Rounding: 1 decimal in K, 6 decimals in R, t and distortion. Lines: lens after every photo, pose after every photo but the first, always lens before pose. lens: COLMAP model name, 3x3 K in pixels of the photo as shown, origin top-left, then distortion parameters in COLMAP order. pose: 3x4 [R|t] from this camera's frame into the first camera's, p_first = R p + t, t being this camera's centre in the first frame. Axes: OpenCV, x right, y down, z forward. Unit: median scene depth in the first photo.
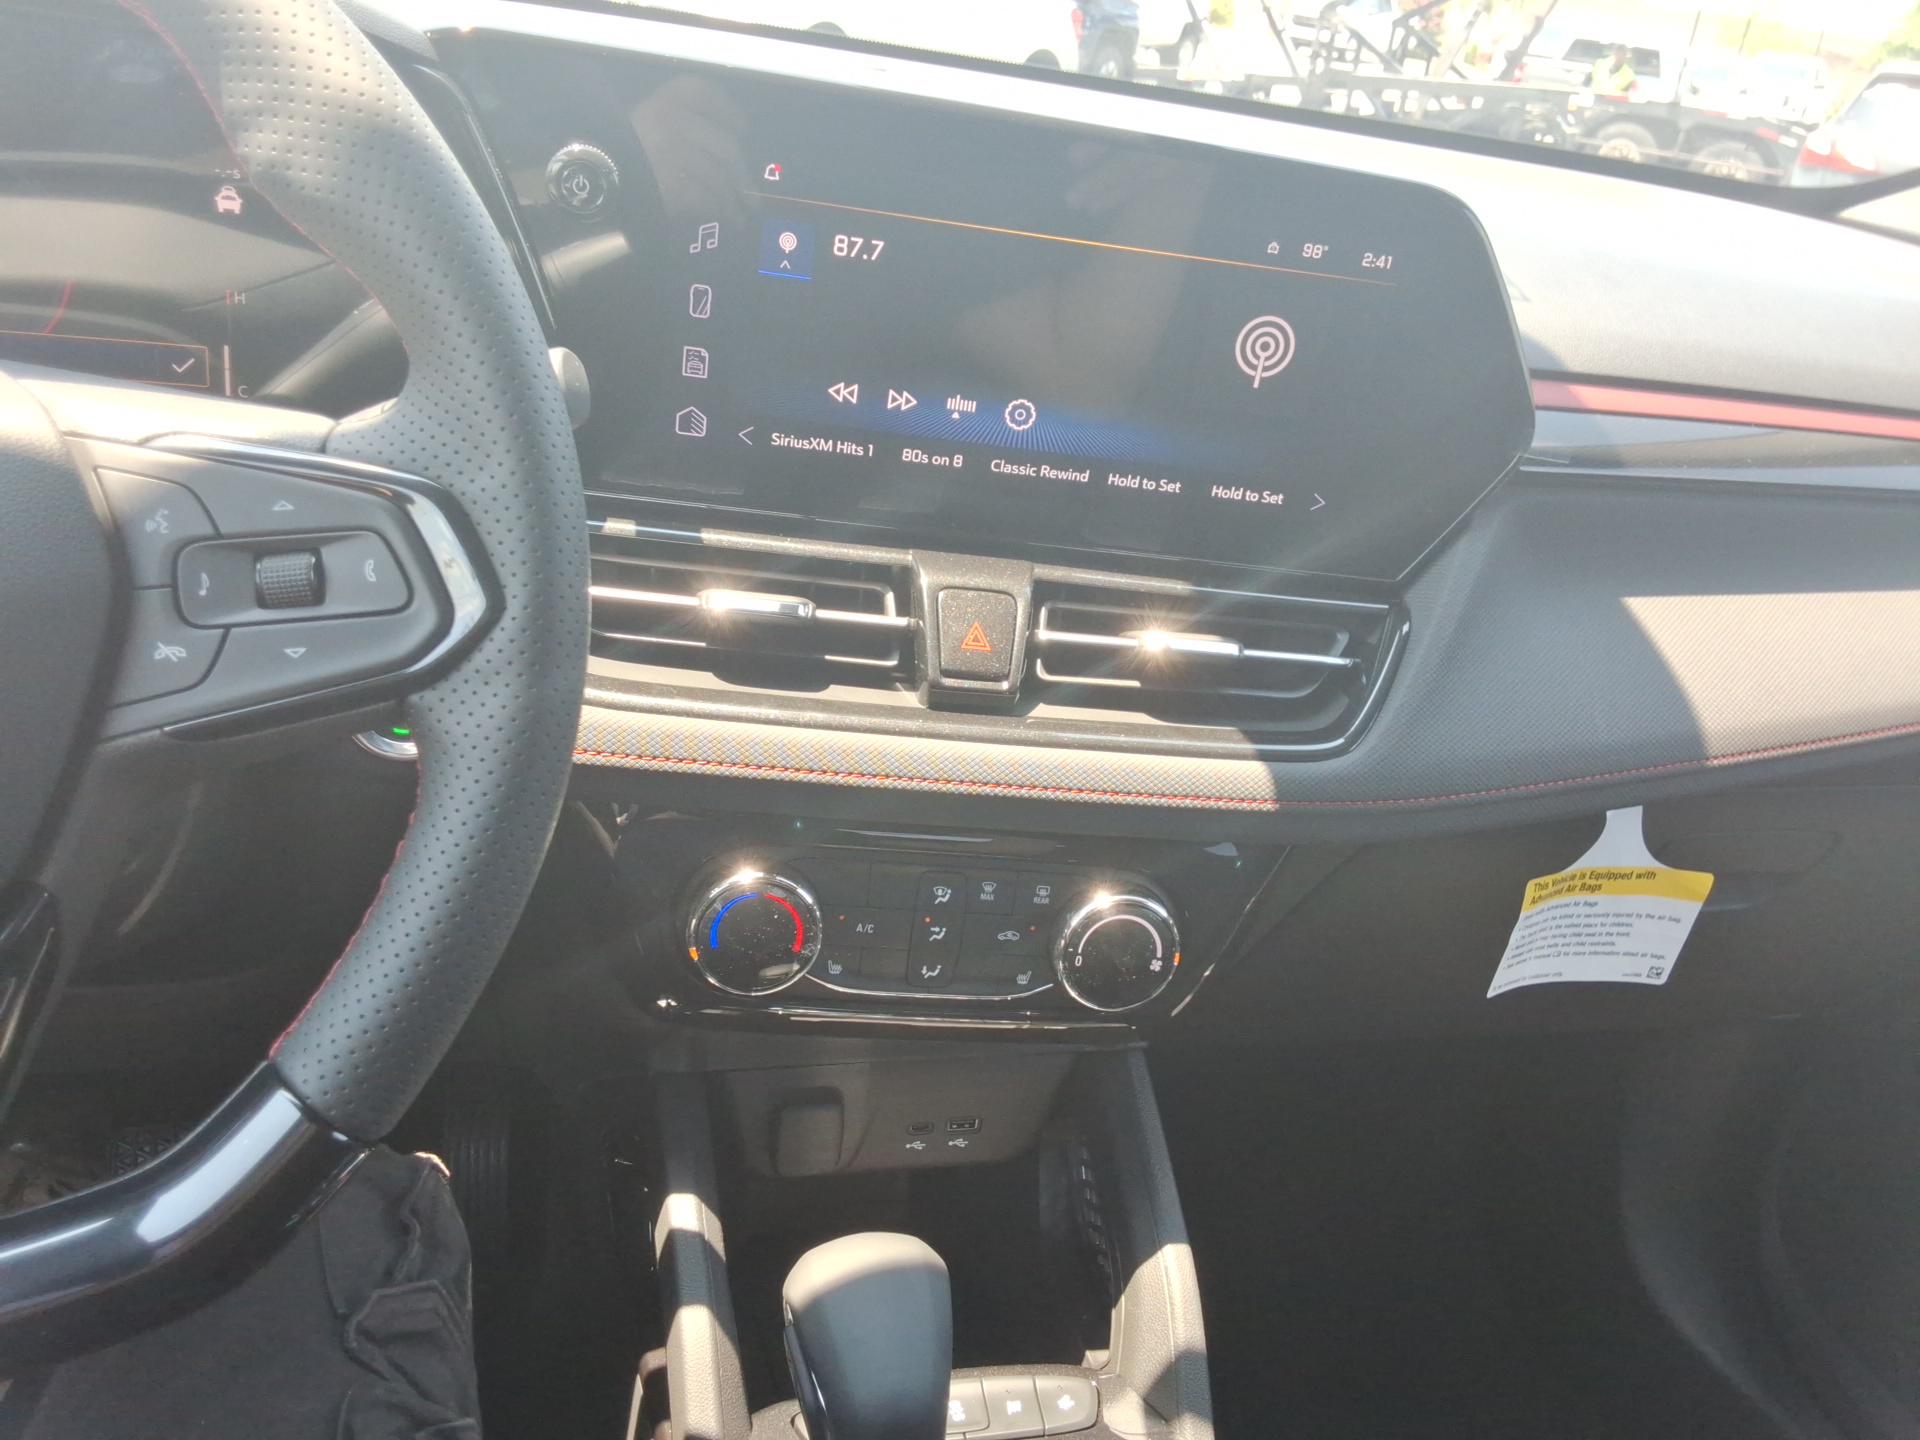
lens RADIAL K [[1514.4, 0, 966.3], [0, 1514.4, 770.0], [0, 0, 1]] dist [0.119514, -0.194013]
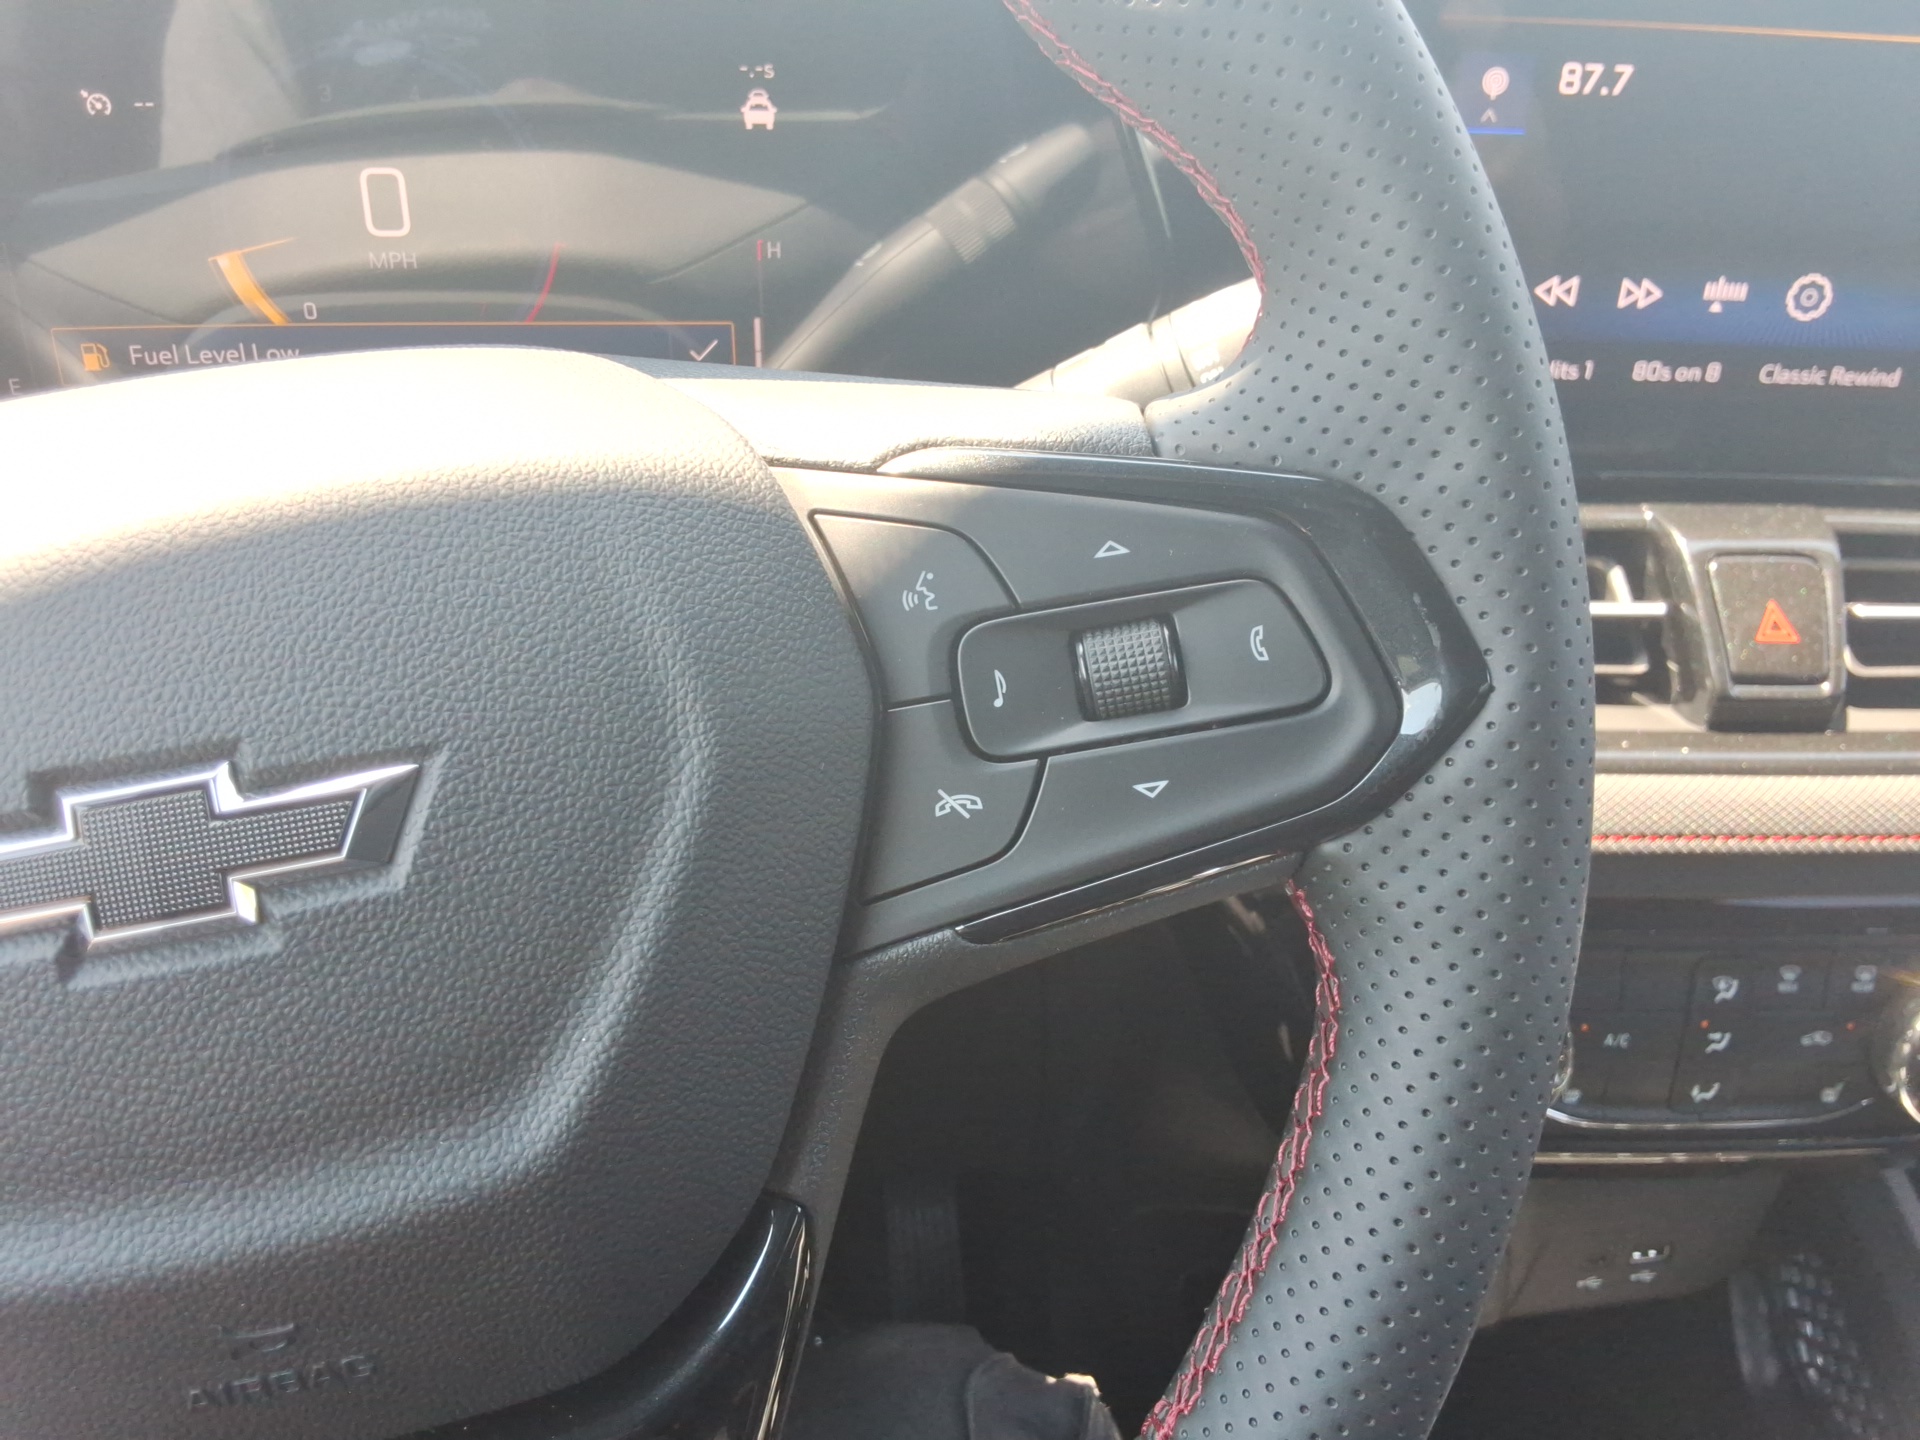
lens RADIAL K [[1570.2, 0, 999.0], [0, 1570.2, 795.8], [0, 0, 1]] dist [0.074456, -0.159721]
pose [[0.989101, -0.064792, -0.132217, -0.251916], [0.070803, 0.996636, 0.041271, -0.063180], [0.129098, -0.050183, 0.990361, 0.229575]]
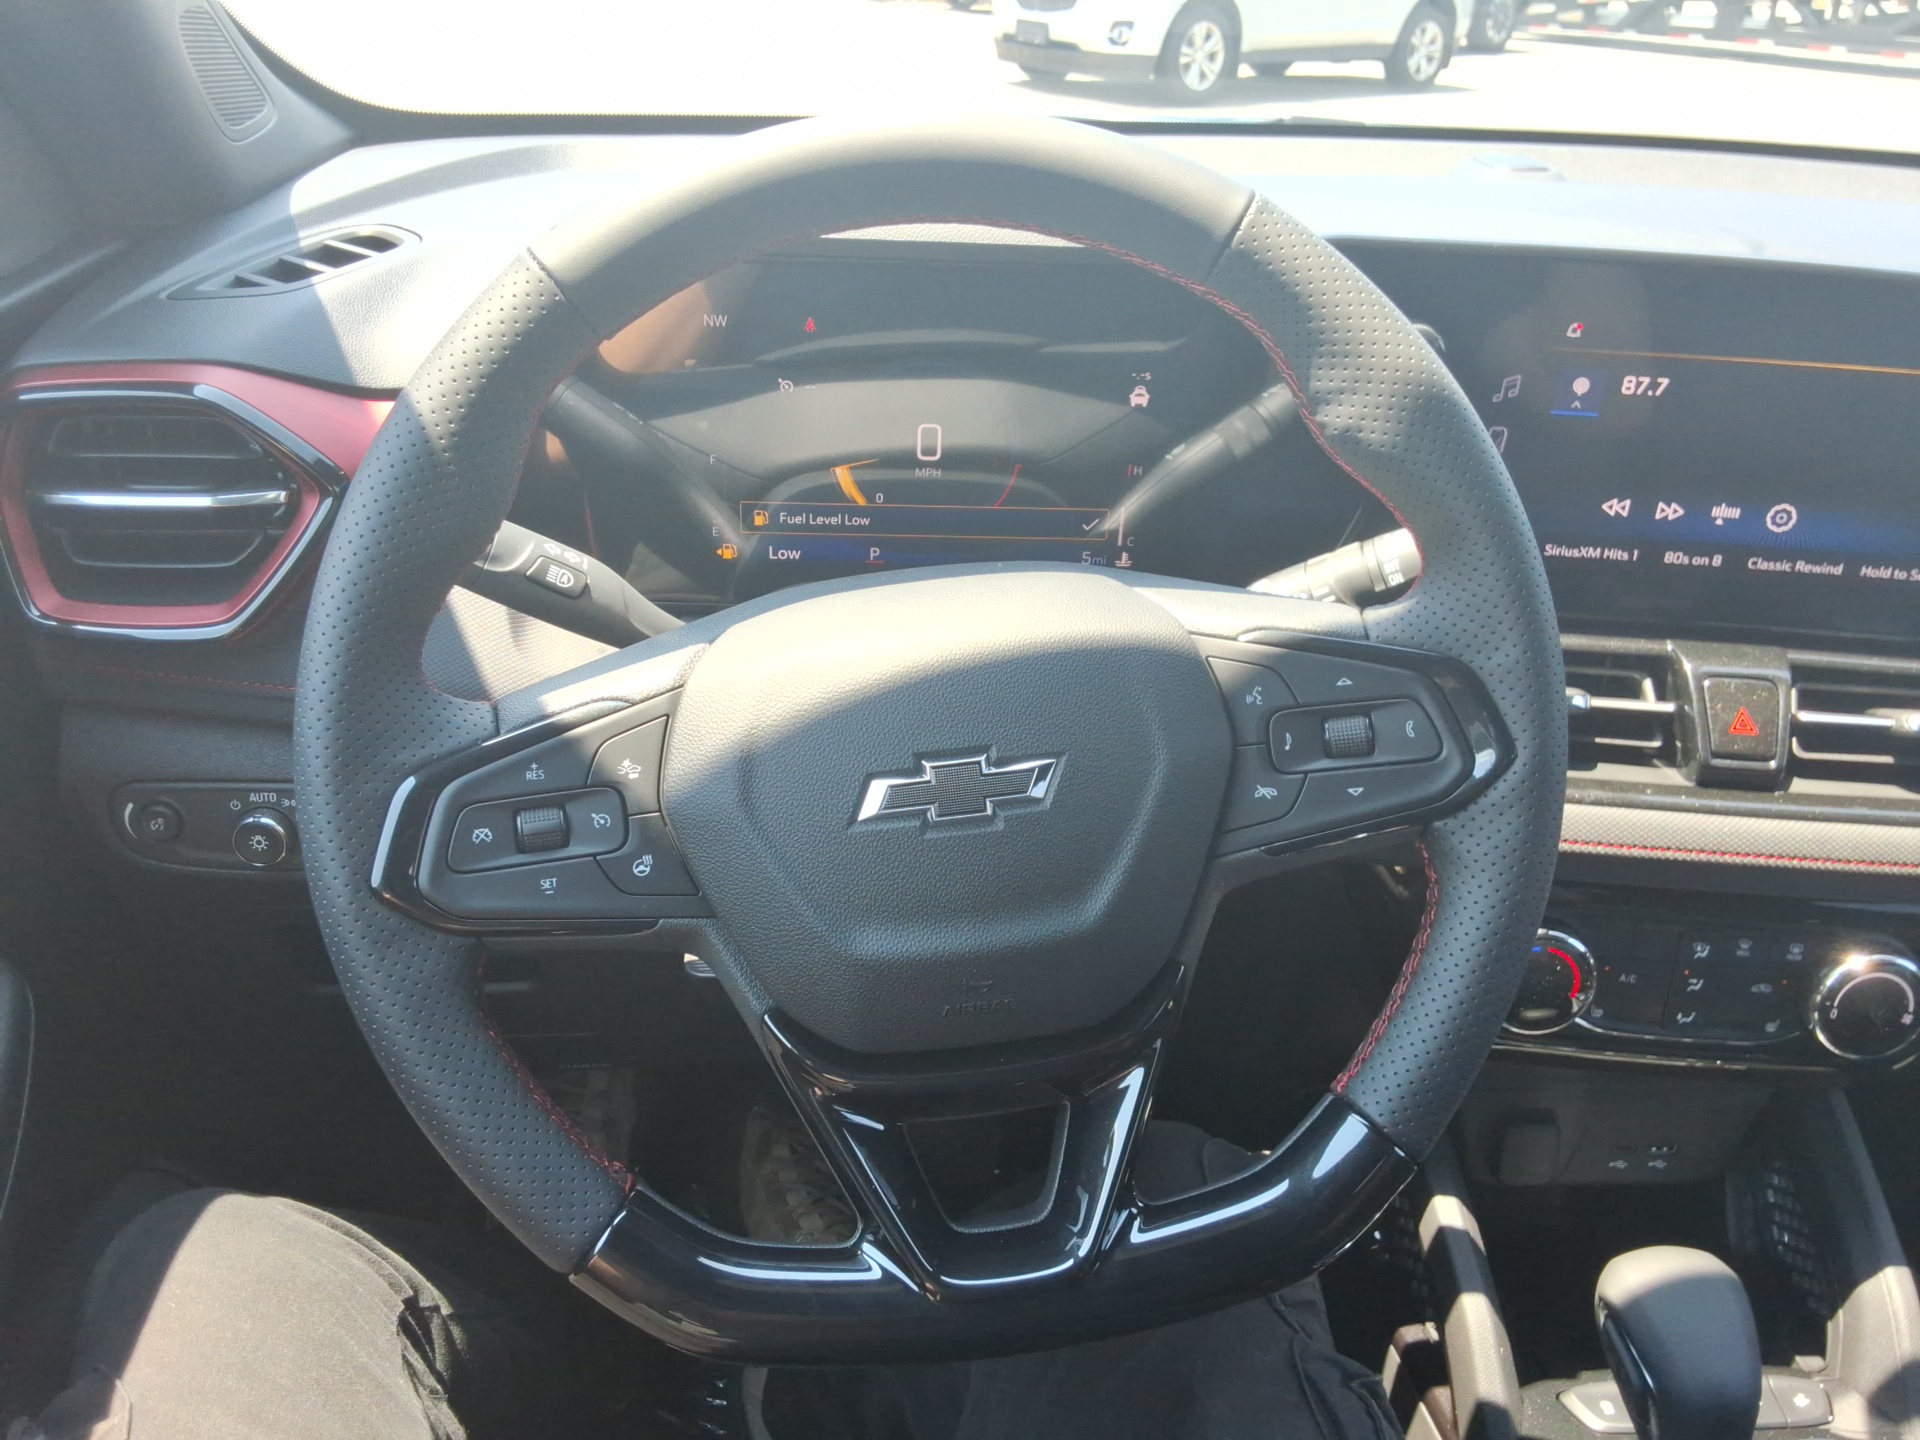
lens RADIAL K [[1526.8, 0, 976.3], [0, 1526.8, 784.3], [0, 0, 1]] dist [0.071730, -0.146711]
pose [[0.970920, -0.000047, -0.239403, -0.266308], [0.005771, 0.999714, 0.023209, -0.070382], [0.239334, -0.023915, 0.970643, -0.228392]]
